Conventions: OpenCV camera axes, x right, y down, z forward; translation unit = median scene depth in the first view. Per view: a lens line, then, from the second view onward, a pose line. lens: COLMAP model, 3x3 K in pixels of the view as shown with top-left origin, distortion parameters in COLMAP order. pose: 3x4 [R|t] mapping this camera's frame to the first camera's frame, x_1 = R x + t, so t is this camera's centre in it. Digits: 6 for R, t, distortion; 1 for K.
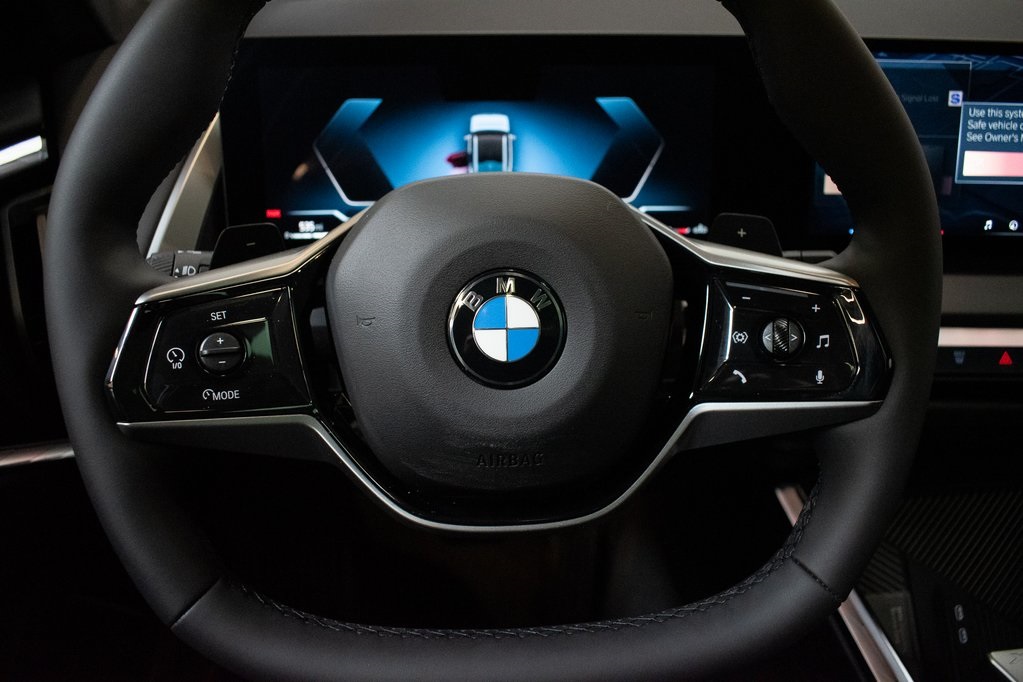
lens RADIAL K [[823.3, 0, 511.5], [0, 823.3, 341.0], [0, 0, 1]] dist [-0.089413, 0.000731]
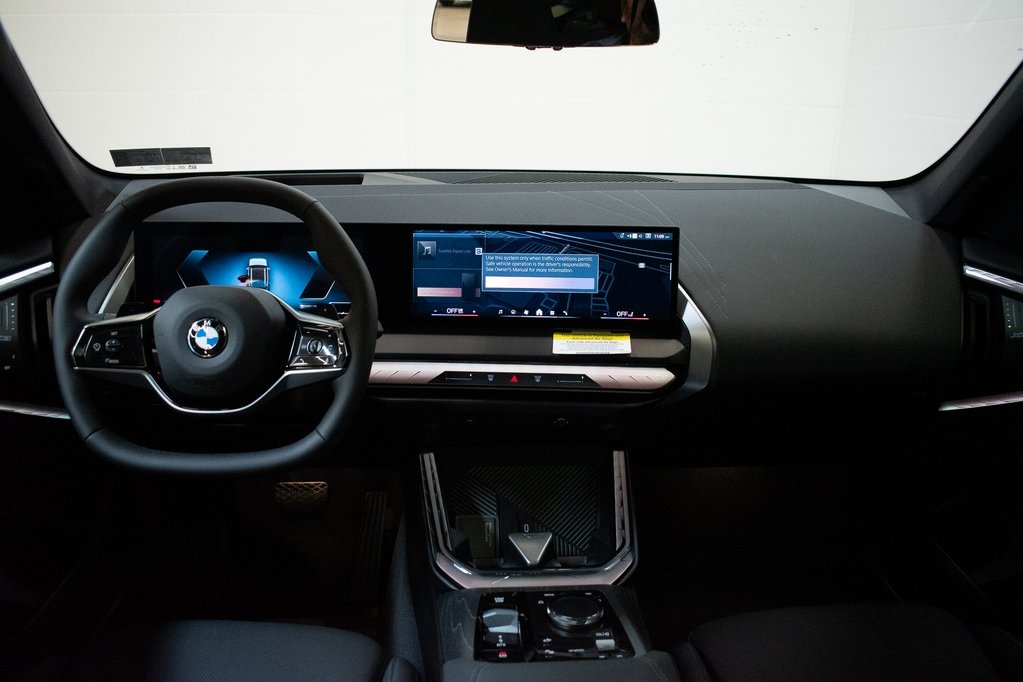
lens RADIAL K [[823.3, 0, 511.5], [0, 823.3, 341.0], [0, 0, 1]] dist [-0.089413, 0.000731]
pose [[0.999749, 0.020895, -0.008092, 0.728399], [-0.021786, 0.990855, -0.133164, 0.236834], [0.005236, 0.133306, 0.991061, -1.224742]]
